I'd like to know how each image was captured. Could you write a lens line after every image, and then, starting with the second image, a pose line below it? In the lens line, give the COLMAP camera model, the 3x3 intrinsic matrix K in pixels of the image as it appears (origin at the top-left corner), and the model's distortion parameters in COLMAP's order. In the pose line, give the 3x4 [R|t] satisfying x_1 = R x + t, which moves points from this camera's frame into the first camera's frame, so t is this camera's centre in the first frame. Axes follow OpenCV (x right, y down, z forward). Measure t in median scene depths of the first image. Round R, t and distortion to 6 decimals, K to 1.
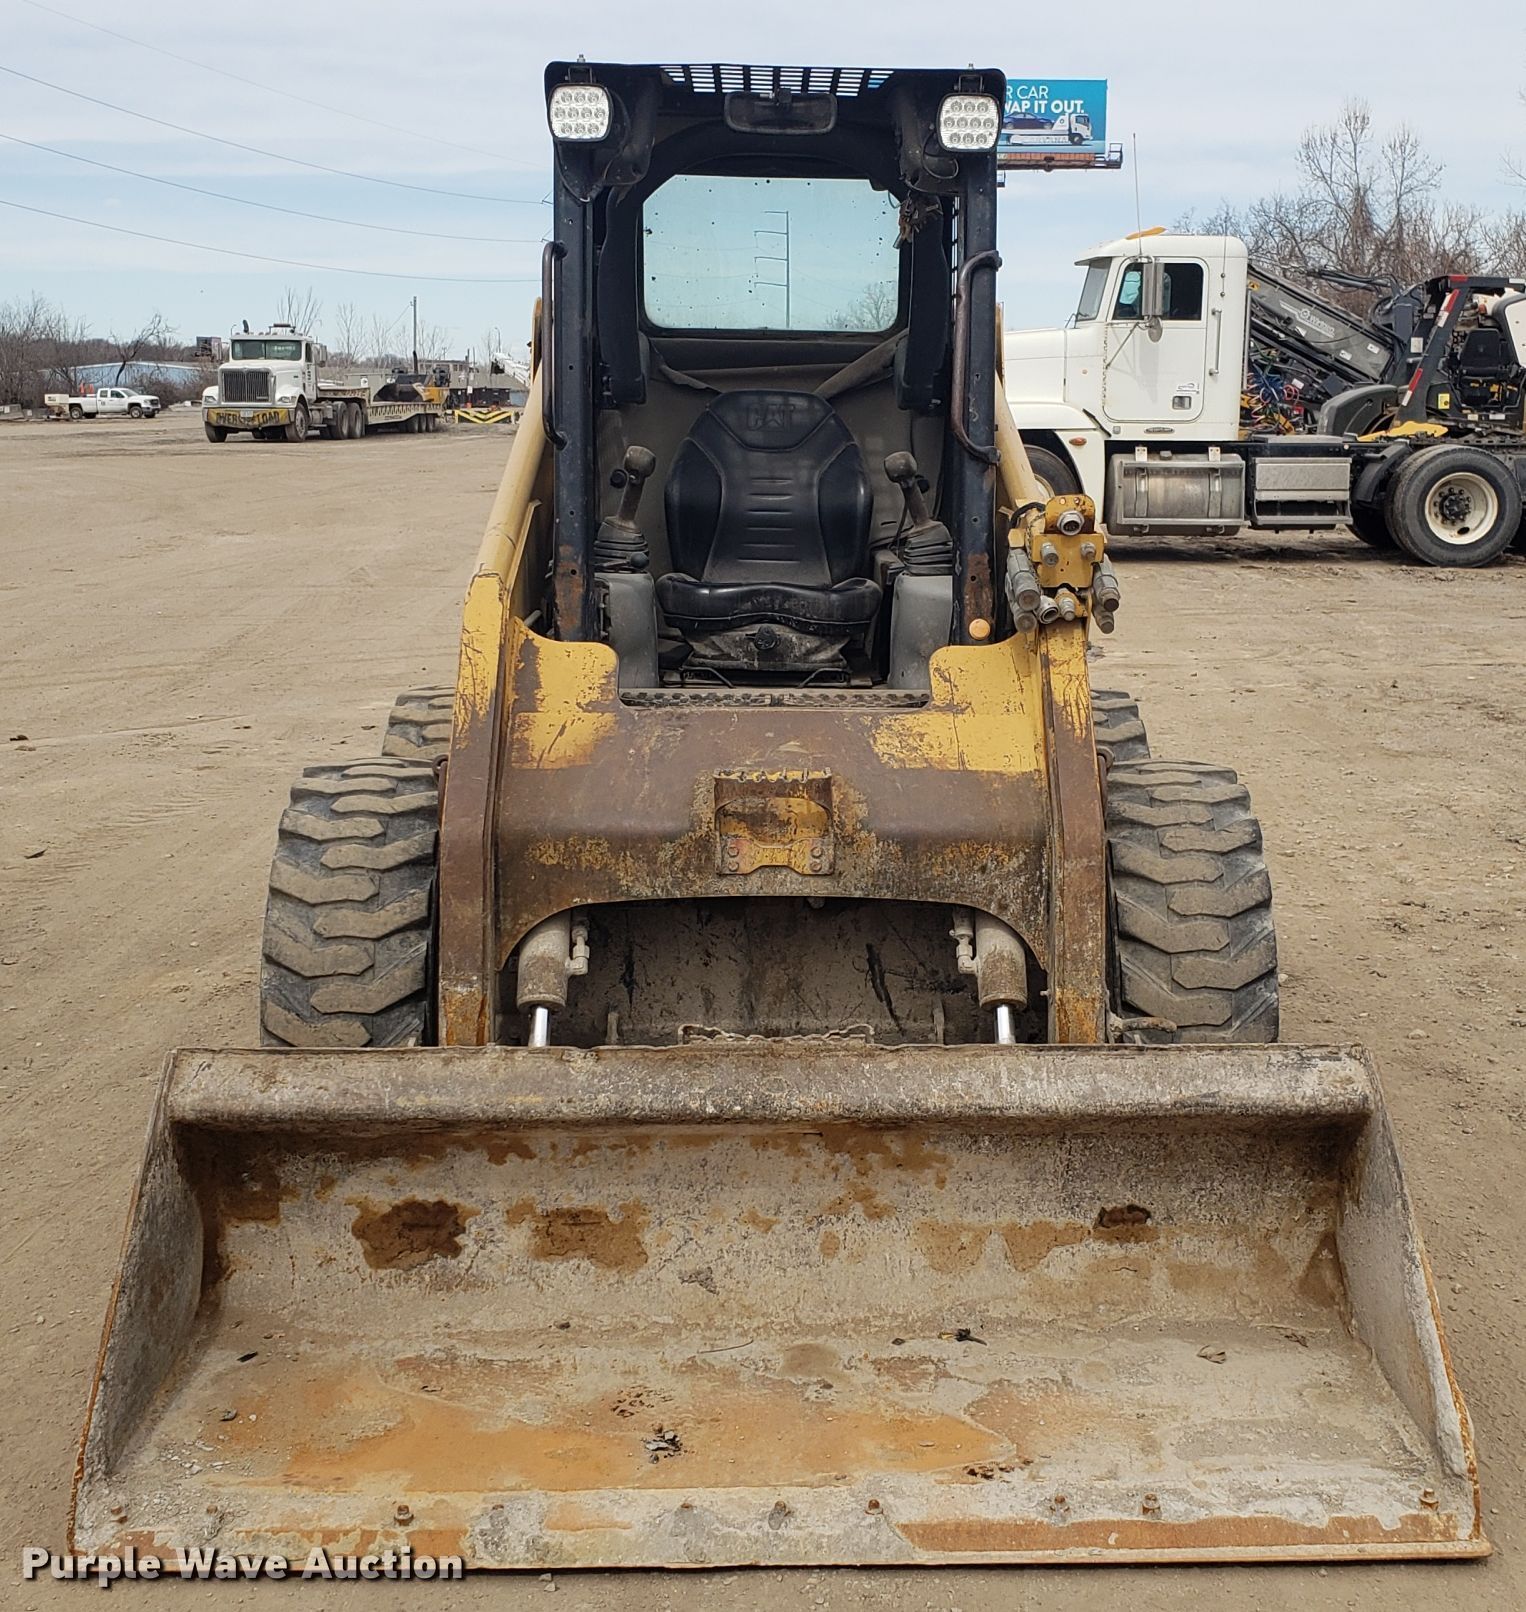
lens RADIAL K [[2735.6, 0, 845.0], [0, 2735.6, 806.3], [0, 0, 1]] dist [0.334498, -2.080794]
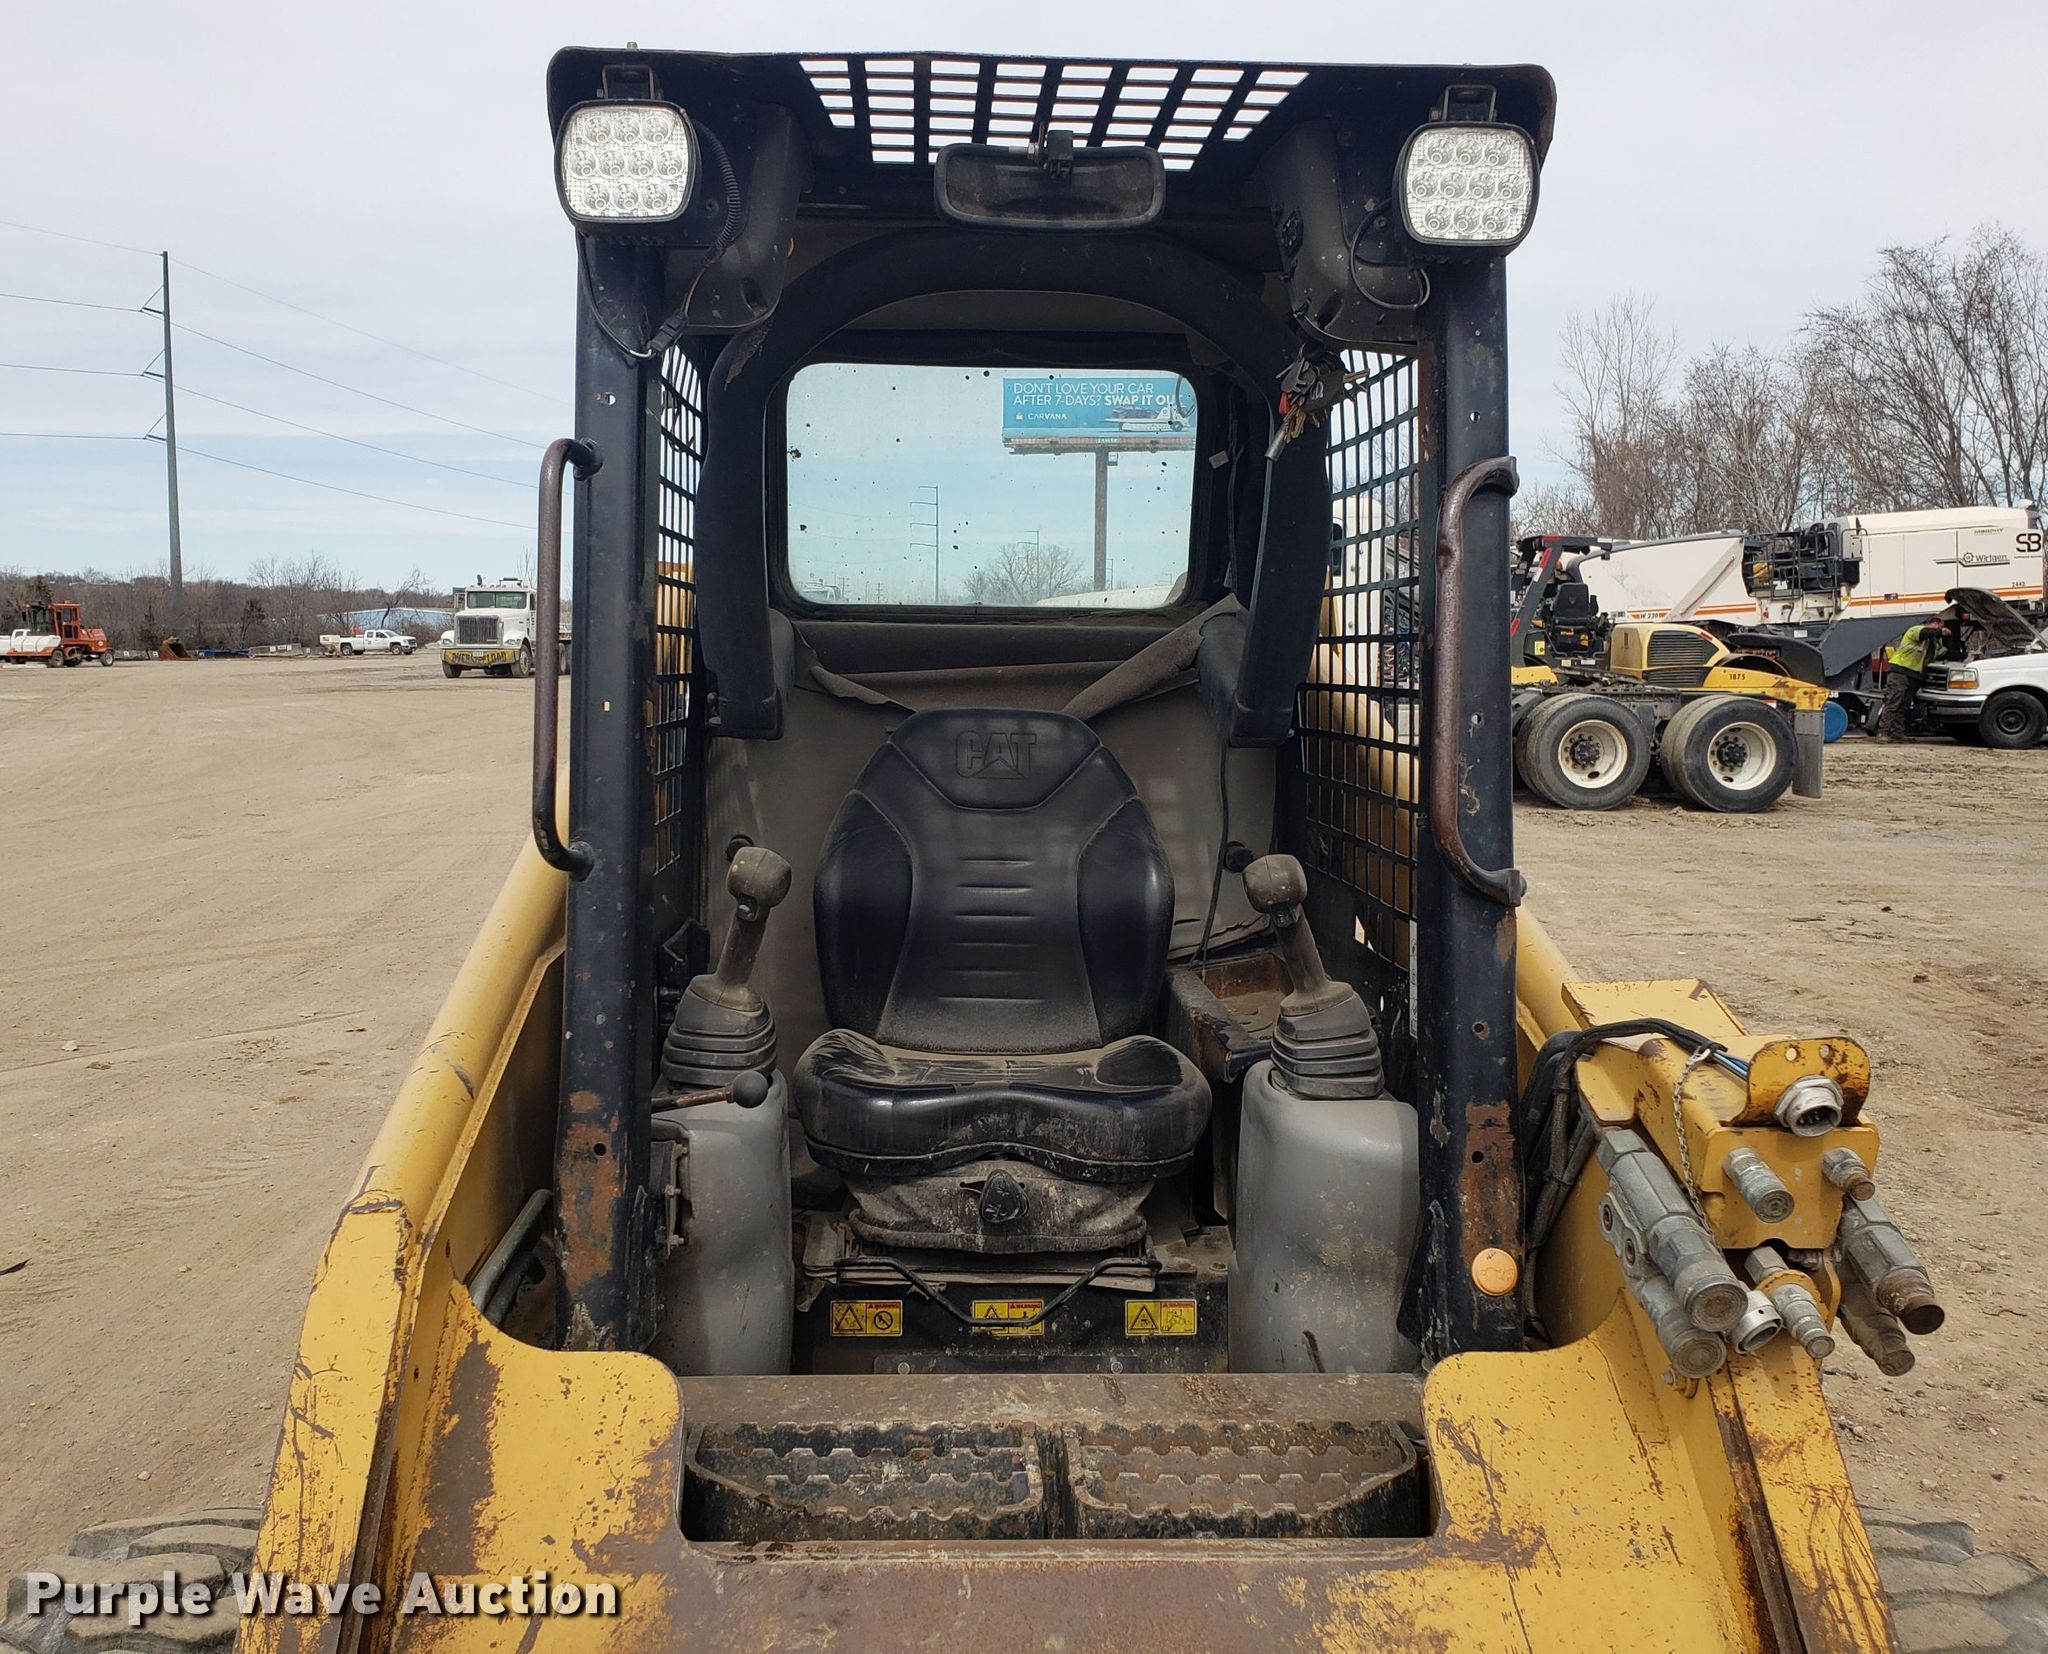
lens RADIAL K [[2025.9, 0, 910.8], [0, 2025.9, 769.3], [0, 0, 1]] dist [-0.004241, 0.051866]
pose [[0.999590, 0.002395, -0.028528, -0.032833], [-0.004559, 0.997096, -0.076022, -0.105506], [0.028263, 0.076121, 0.996698, 0.571750]]
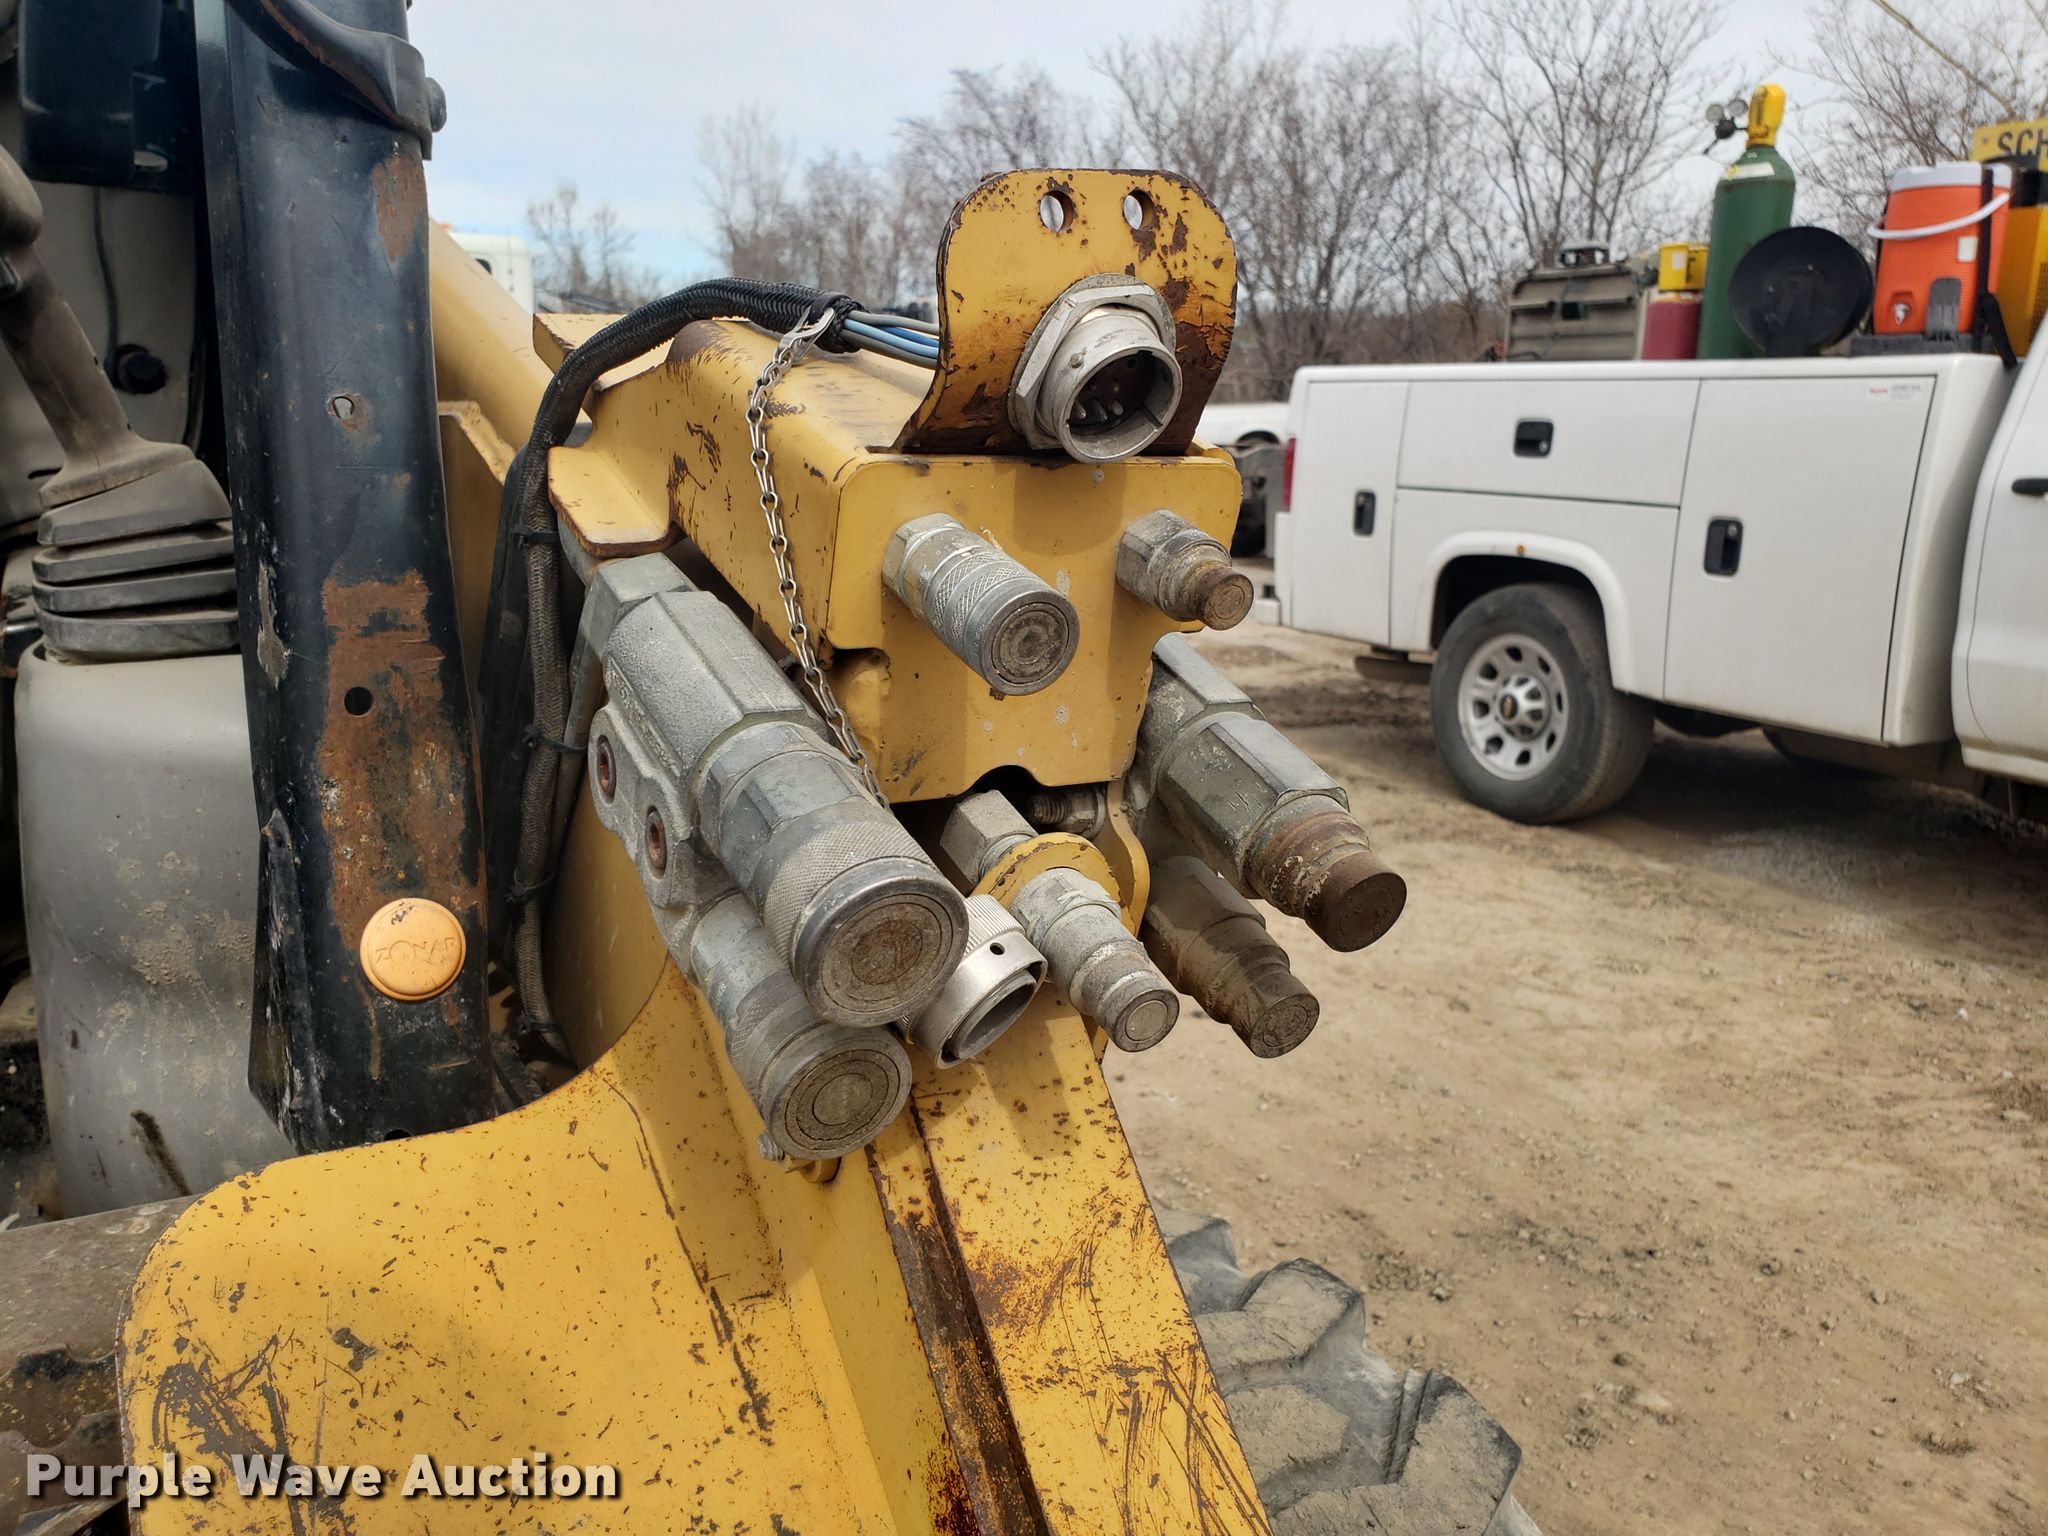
lens RADIAL K [[1701.4, 0, 1021.9], [0, 1701.4, 796.1], [0, 0, 1]] dist [0.011789, -0.005576]
pose [[0.899030, -0.087105, 0.429135, 0.031583], [0.058457, 0.995118, 0.079519, -0.072420], [-0.433967, -0.046404, 0.899733, 0.753691]]
